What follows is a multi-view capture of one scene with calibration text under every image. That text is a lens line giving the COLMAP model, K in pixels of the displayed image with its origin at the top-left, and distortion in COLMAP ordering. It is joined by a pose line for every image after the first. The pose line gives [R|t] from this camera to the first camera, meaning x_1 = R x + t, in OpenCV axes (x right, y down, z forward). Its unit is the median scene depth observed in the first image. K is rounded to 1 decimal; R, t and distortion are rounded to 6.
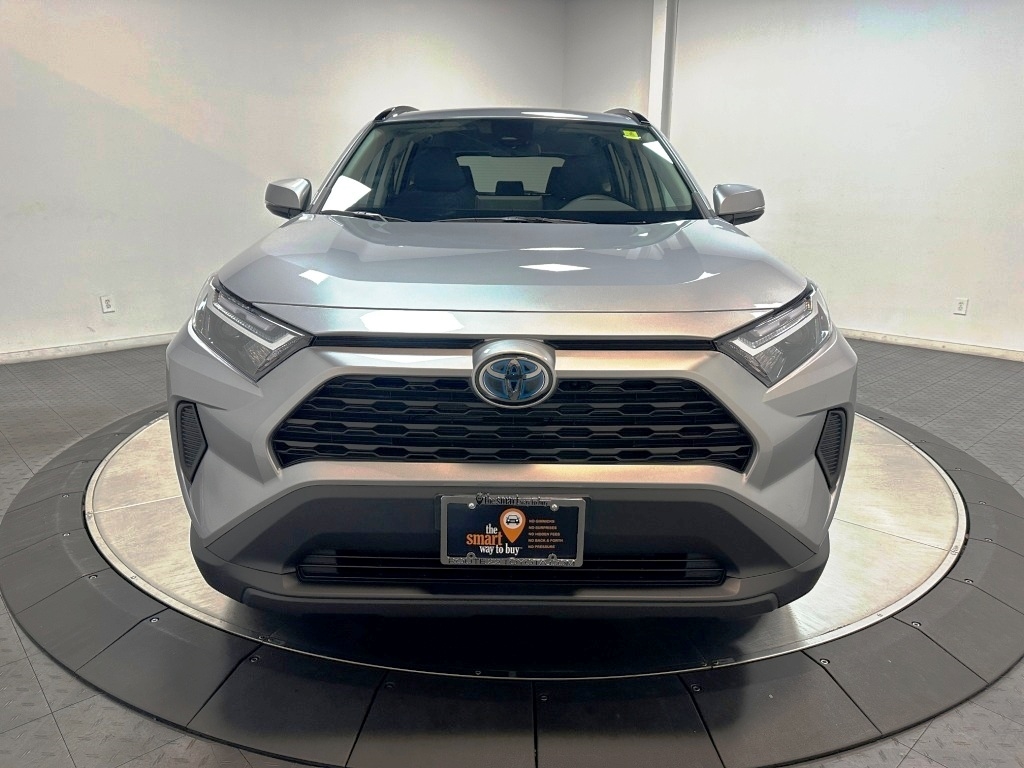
lens RADIAL K [[720.9, 0, 554.1], [0, 720.9, 385.1], [0, 0, 1]] dist [-0.006272, -0.002156]
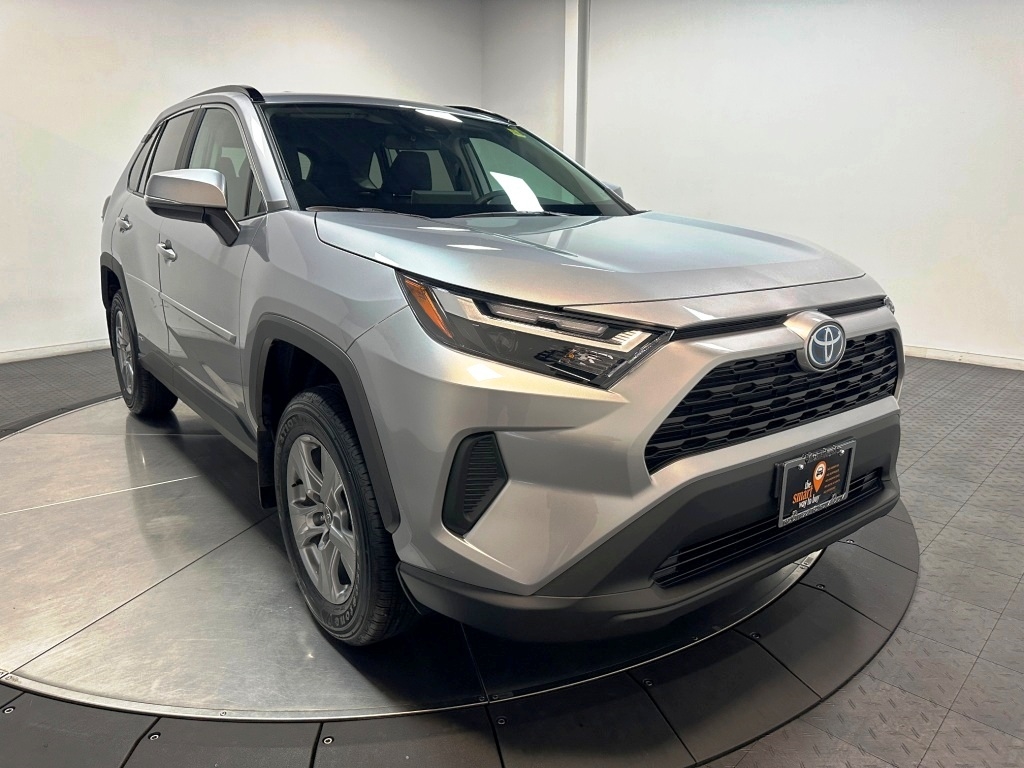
lens RADIAL K [[720.9, 0, 554.1], [0, 720.9, 385.1], [0, 0, 1]] dist [-0.006272, -0.002156]
pose [[0.824546, -0.161090, 0.542379, -0.976941], [0.157716, 0.986056, 0.053098, -0.069696], [-0.543369, 0.041760, 0.838455, 0.276120]]
